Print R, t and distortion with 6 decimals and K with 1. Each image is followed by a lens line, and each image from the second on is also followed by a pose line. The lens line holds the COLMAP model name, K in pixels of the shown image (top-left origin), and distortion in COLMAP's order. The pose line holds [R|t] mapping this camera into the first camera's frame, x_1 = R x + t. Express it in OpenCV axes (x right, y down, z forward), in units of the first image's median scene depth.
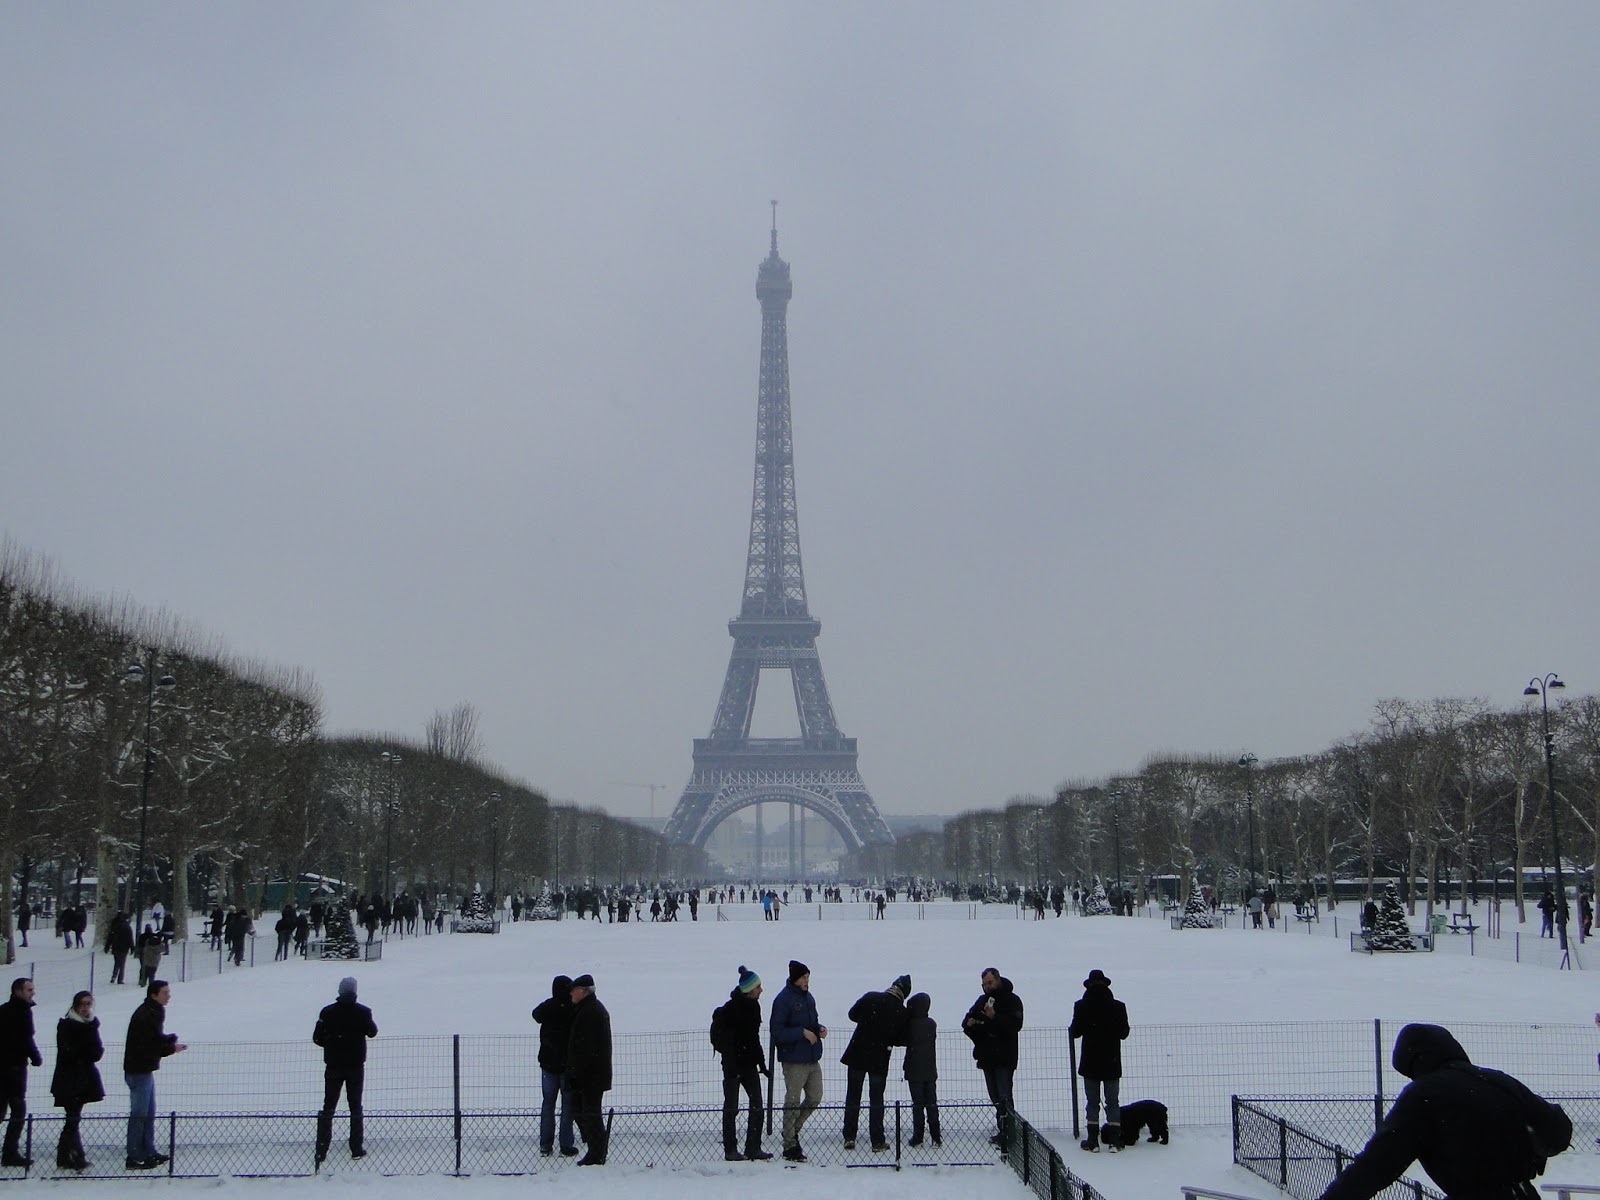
lens RADIAL K [[1233.8, 0, 800.2], [0, 1233.8, 600.7], [0, 0, 1]] dist [-0.052927, 0.005004]
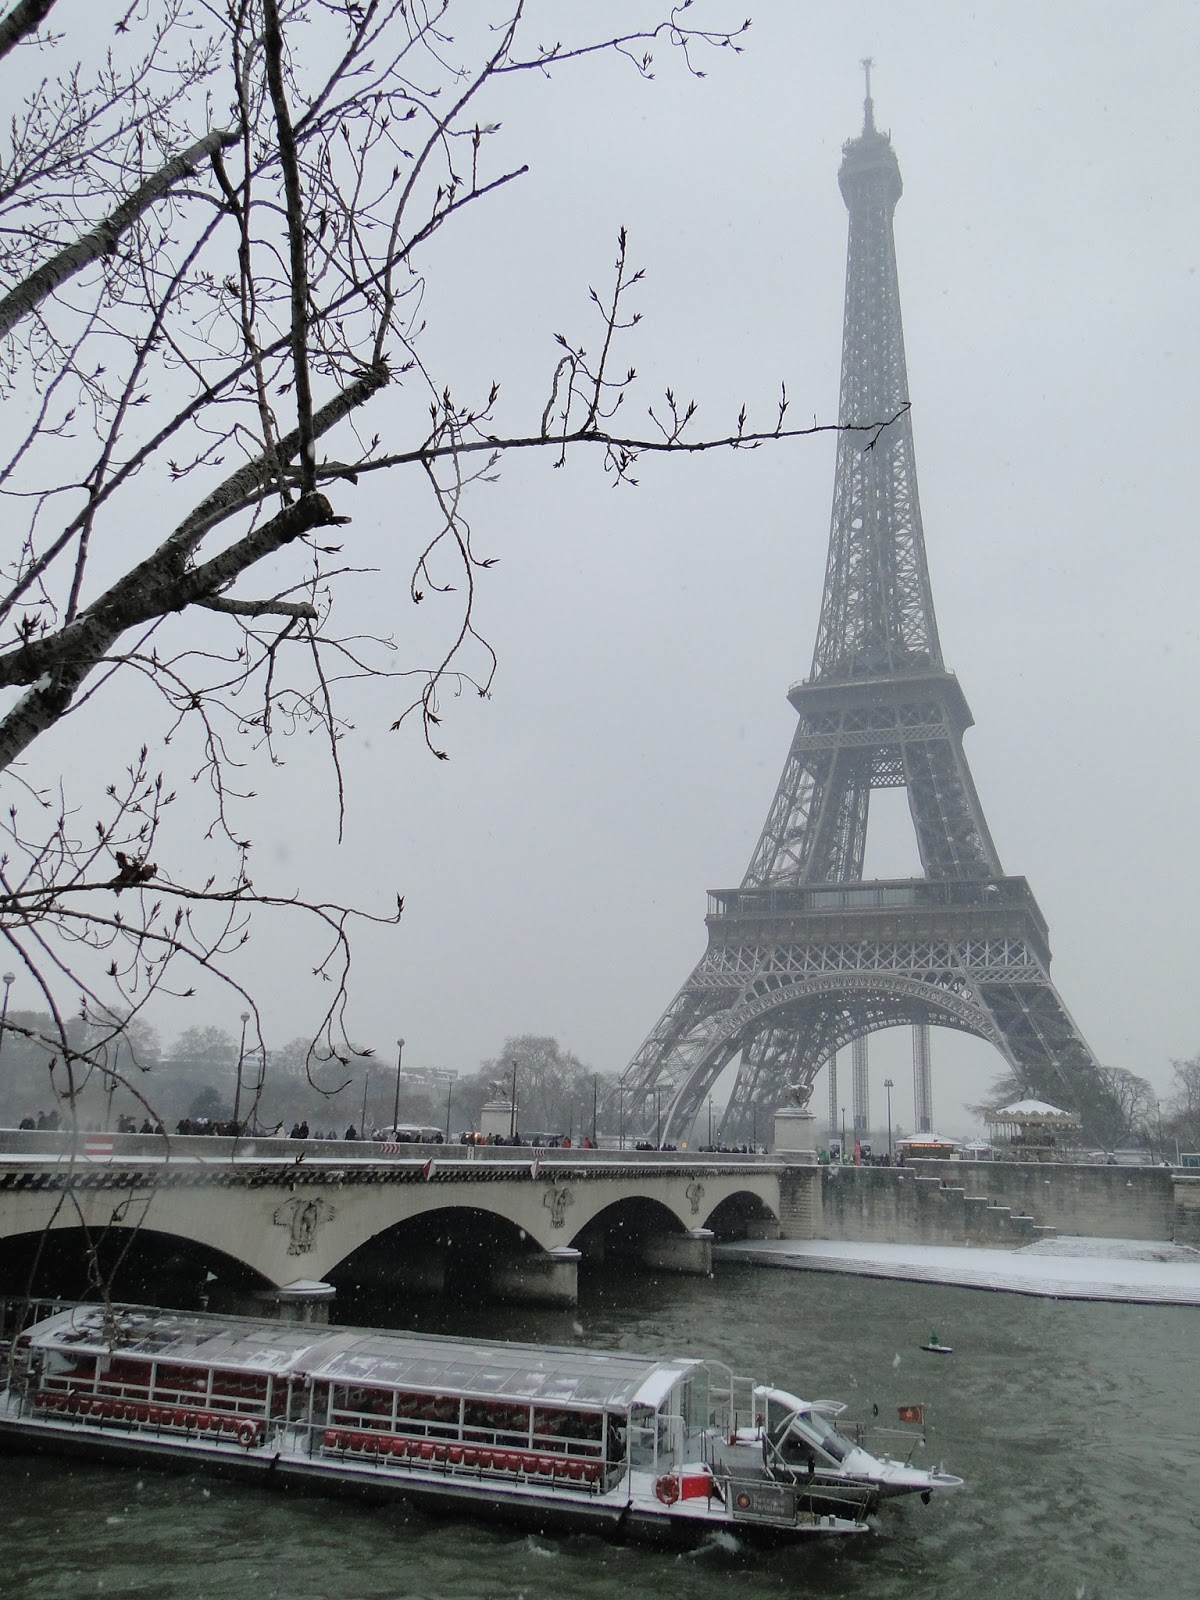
lens RADIAL K [[1233.8, 0, 600.4], [0, 1233.8, 799.7], [0, 0, 1]] dist [-0.052927, 0.005004]
pose [[0.937628, -0.057612, -0.342832, 0.052721], [0.063672, 0.997950, 0.006438, 0.059981], [0.341759, -0.027866, 0.939375, 0.429377]]
